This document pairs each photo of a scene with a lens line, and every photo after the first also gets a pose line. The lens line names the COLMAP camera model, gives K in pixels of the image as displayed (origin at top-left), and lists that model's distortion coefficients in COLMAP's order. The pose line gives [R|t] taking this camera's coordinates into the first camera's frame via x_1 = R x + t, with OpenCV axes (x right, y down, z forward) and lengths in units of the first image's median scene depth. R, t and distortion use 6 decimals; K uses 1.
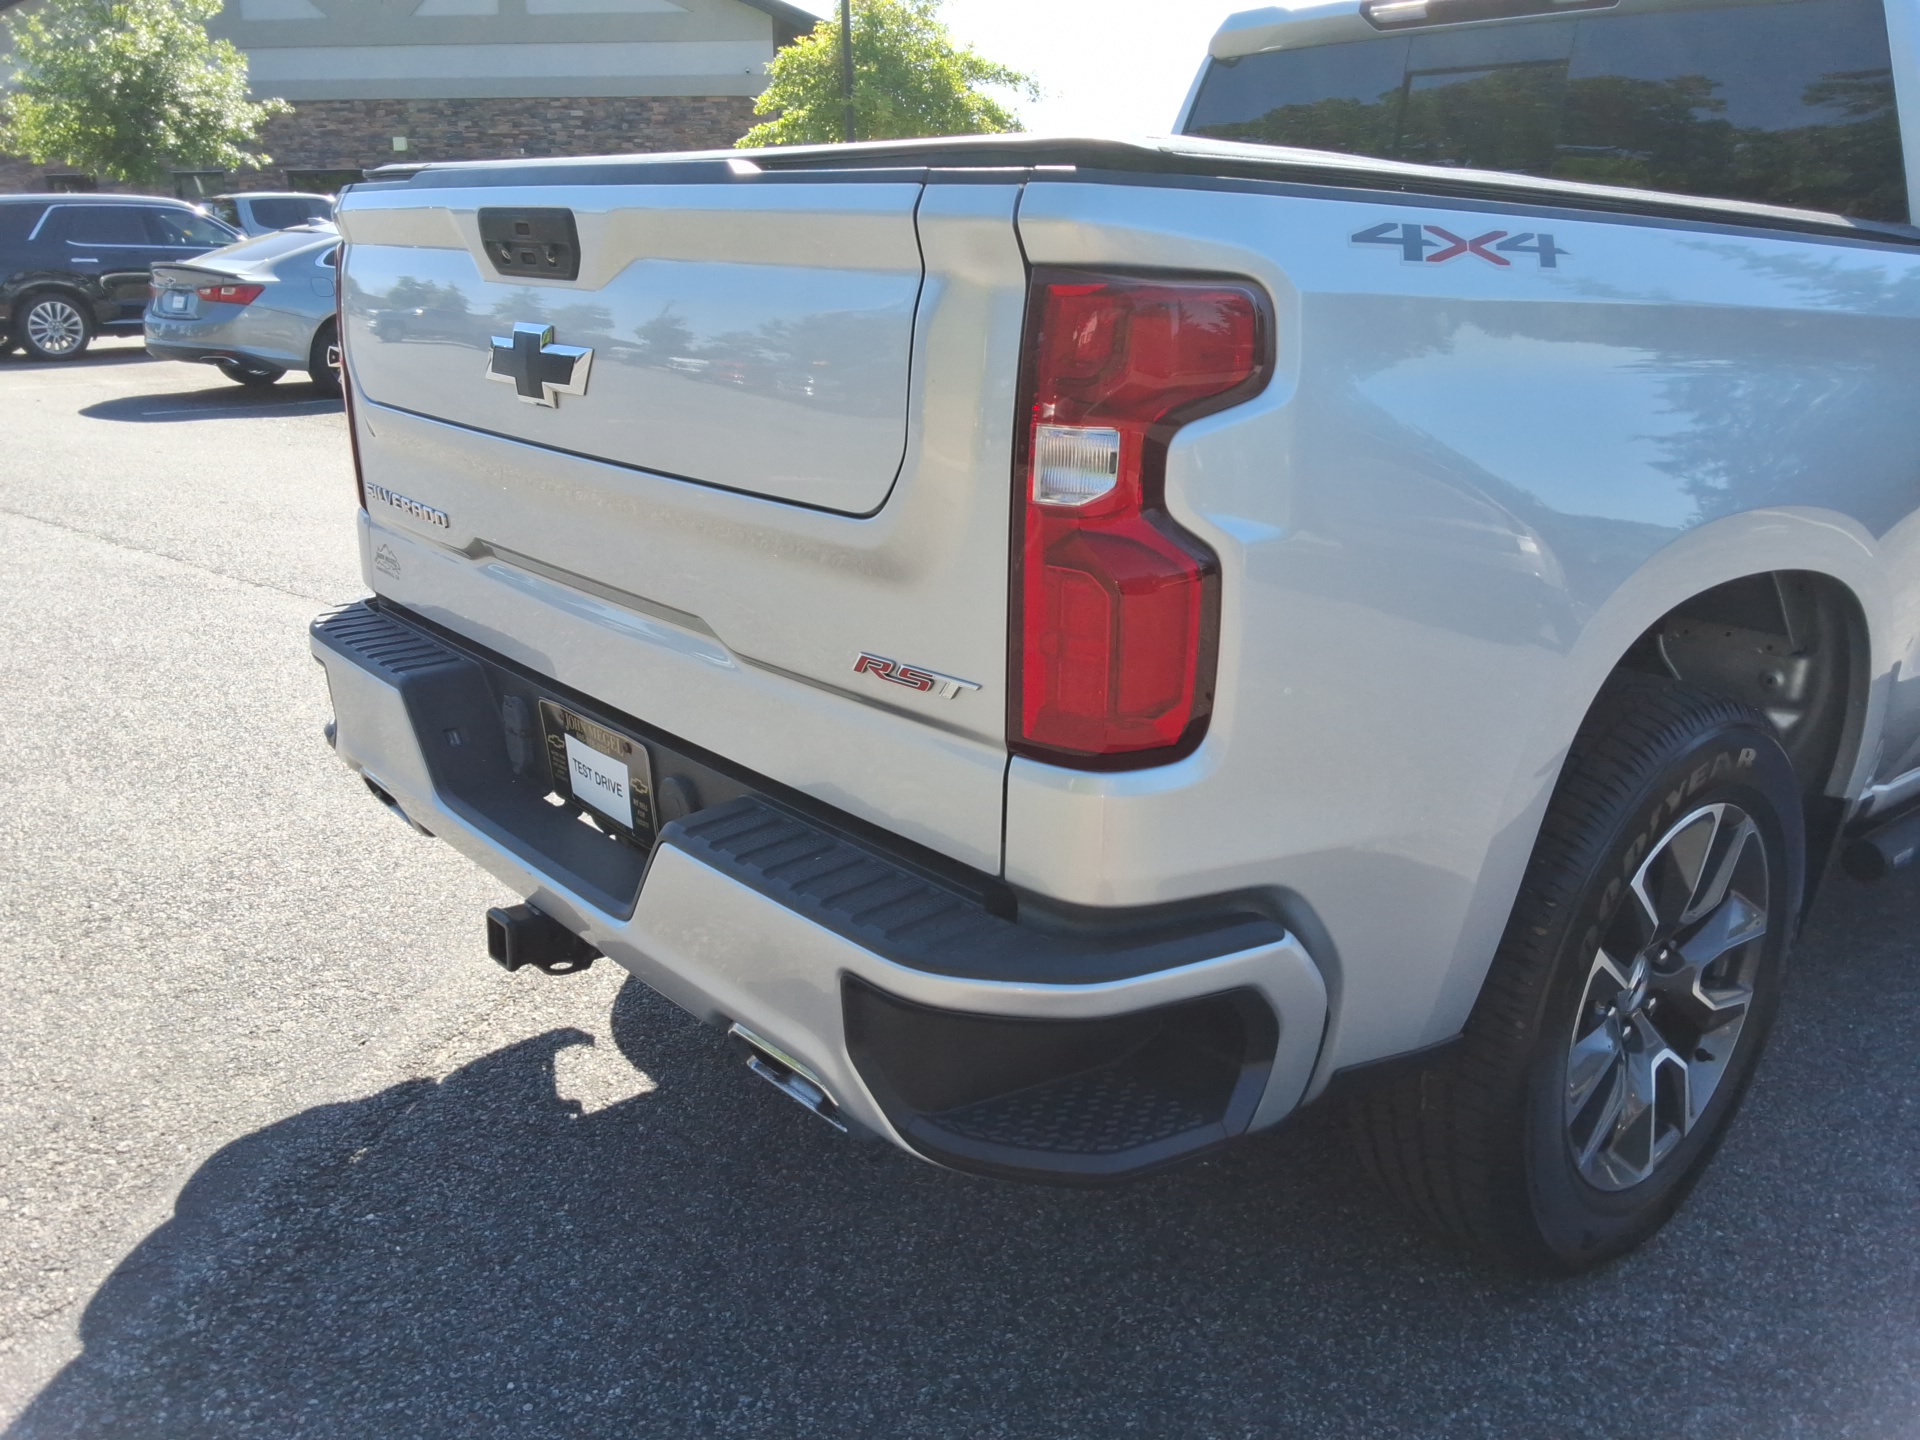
lens RADIAL K [[1537.0, 0, 971.2], [0, 1537.0, 711.1], [0, 0, 1]] dist [0.150015, -0.257026]
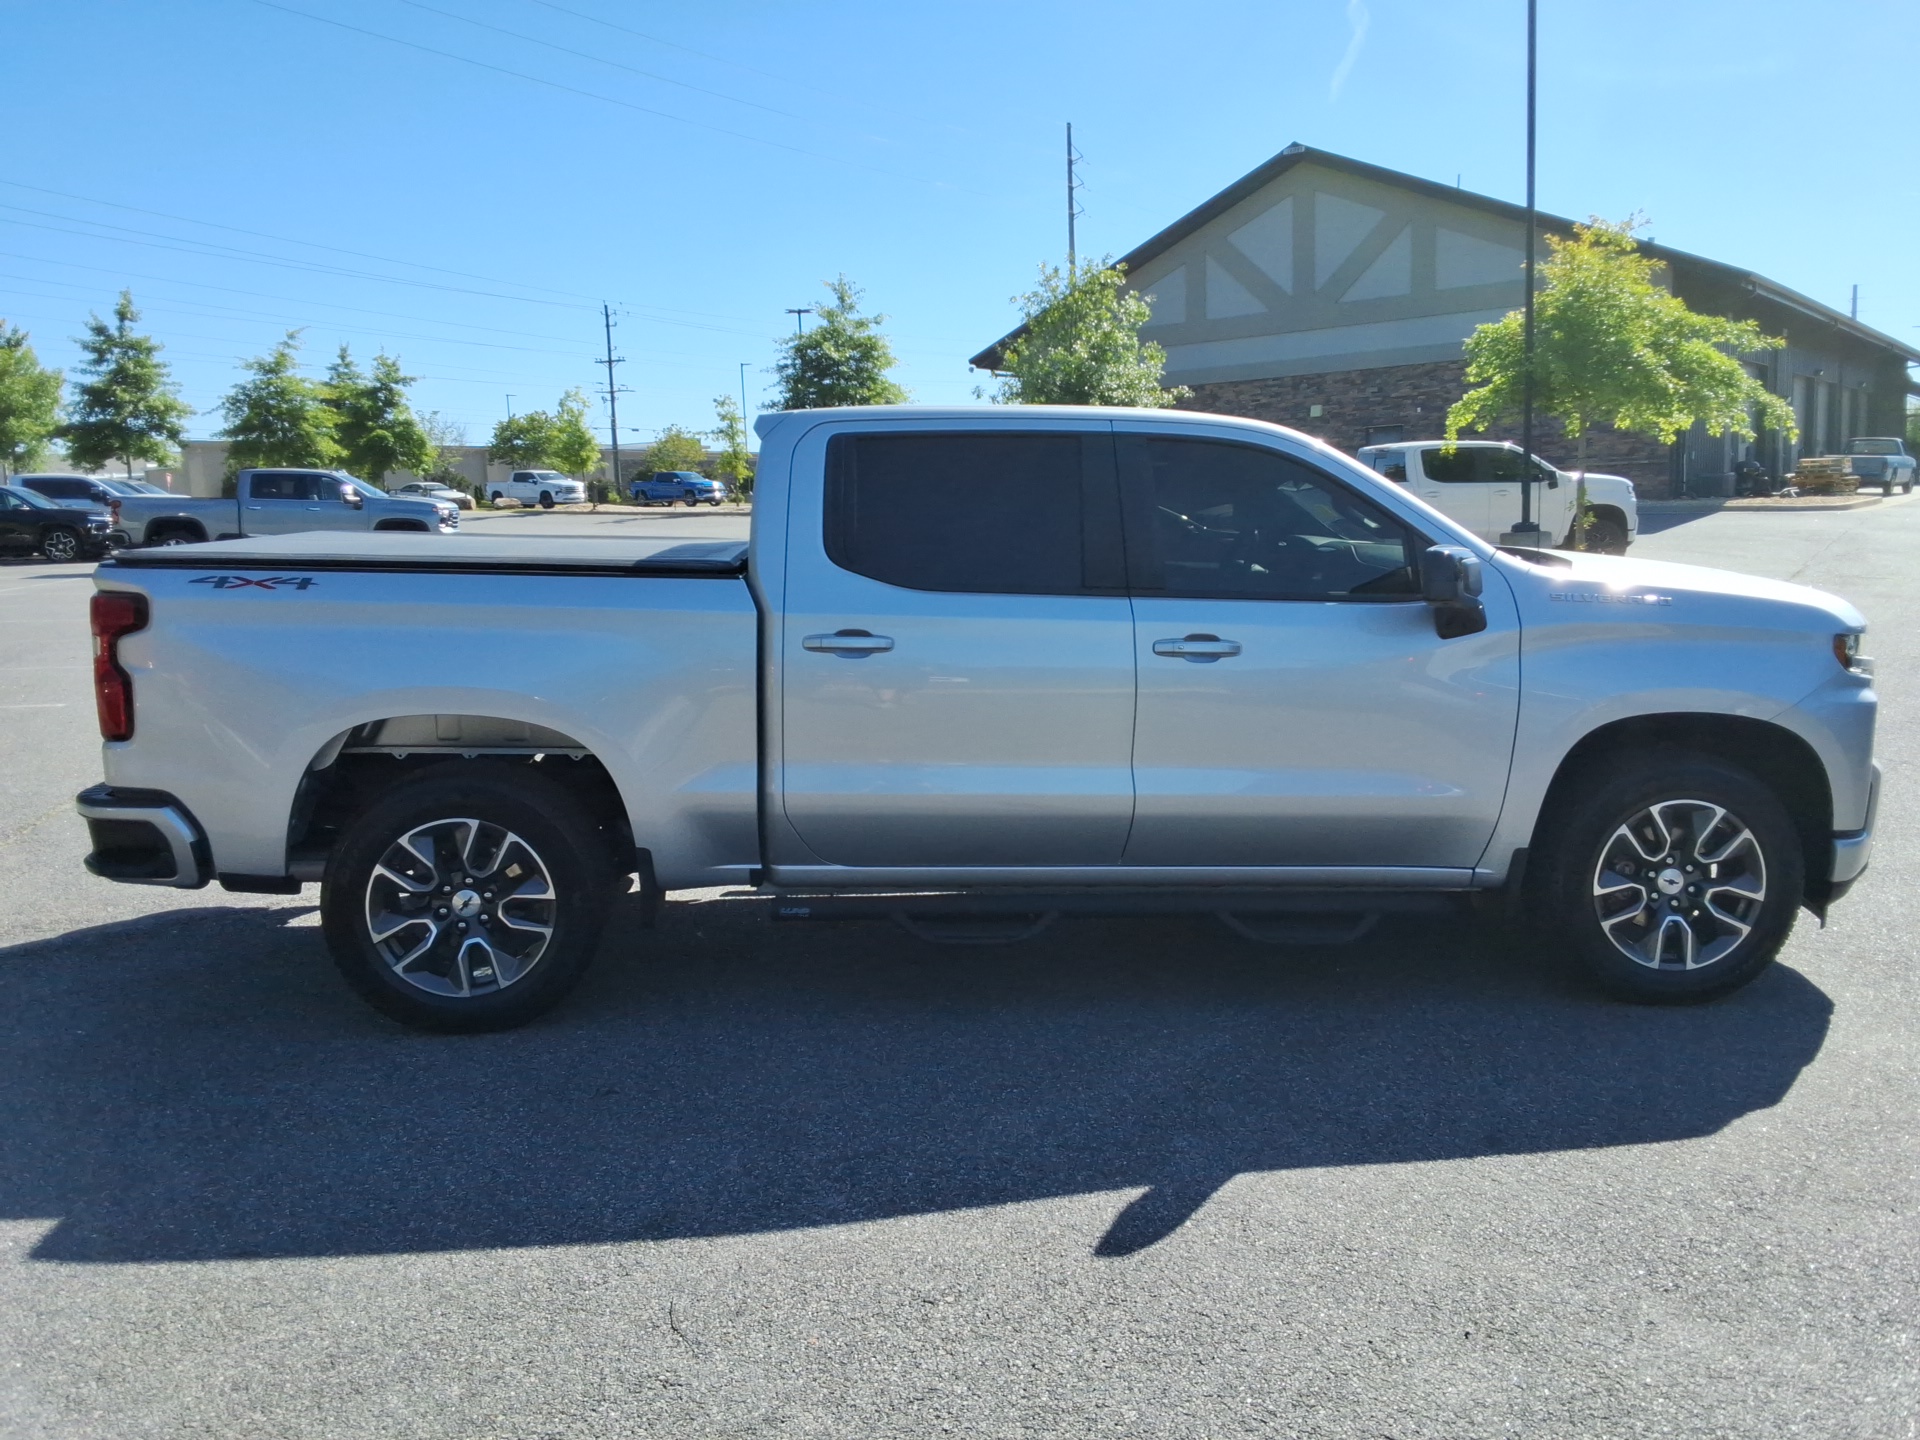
lens RADIAL K [[1551.0, 0, 973.1], [0, 1551.0, 704.2], [0, 0, 1]] dist [0.125011, -0.207169]
pose [[0.793930, 0.059357, -0.605105, 2.358782], [-0.147848, 0.984198, -0.097442, 0.009951], [0.589759, 0.166825, 0.790160, -0.366014]]
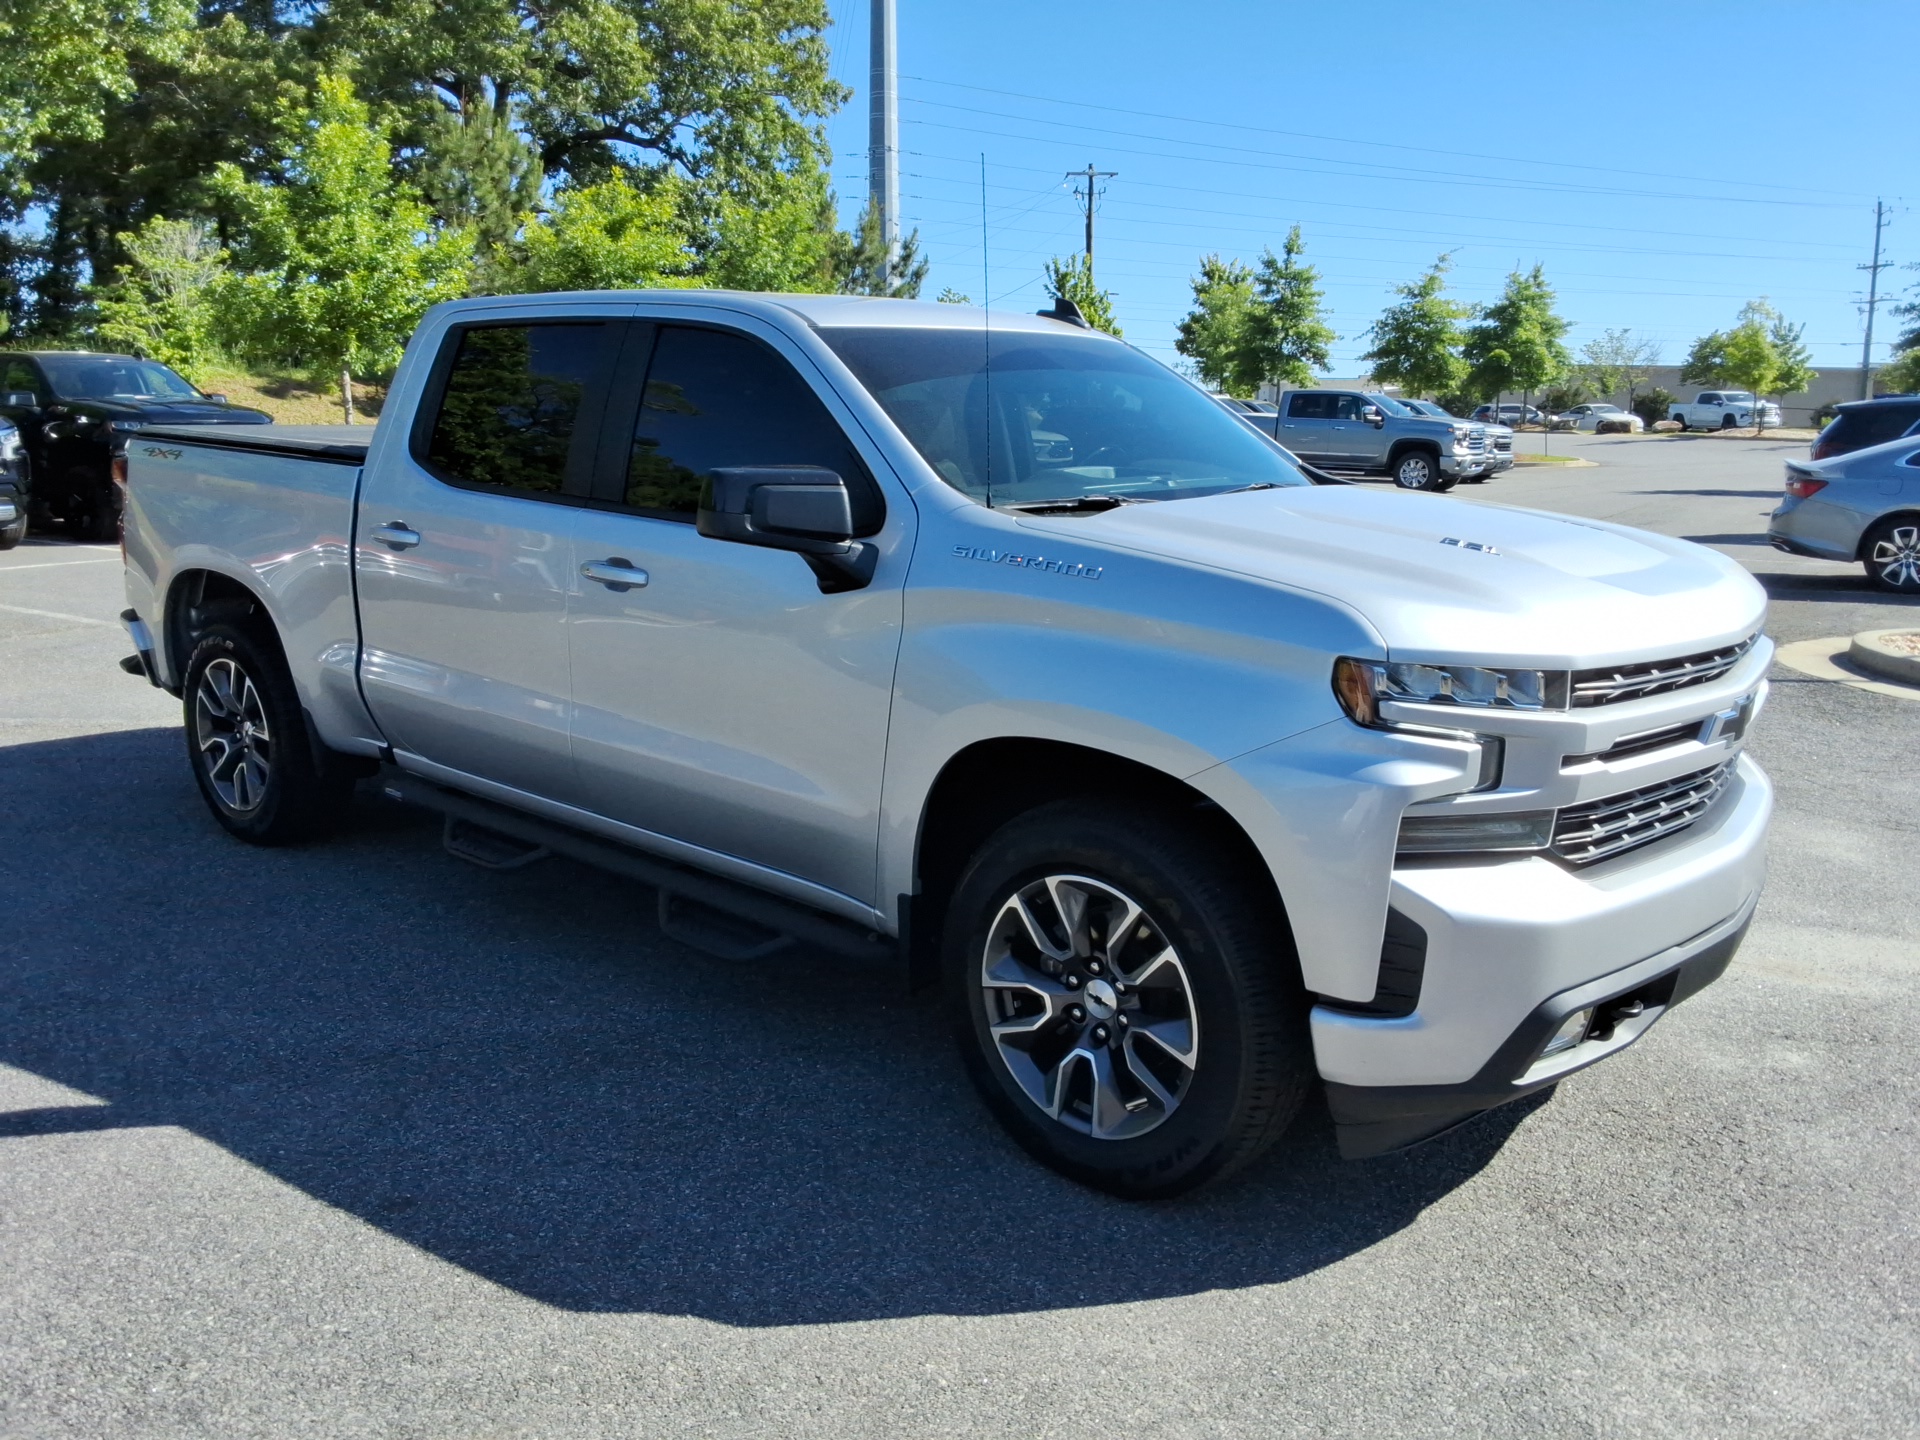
lens RADIAL K [[1538.7, 0, 977.6], [0, 1538.7, 711.6], [0, 0, 1]] dist [0.141770, -0.218392]
pose [[0.142153, 0.172951, -0.974618, 3.200930], [-0.284625, 0.950176, 0.127099, -0.545229], [0.948041, 0.259333, 0.184297, 1.699796]]
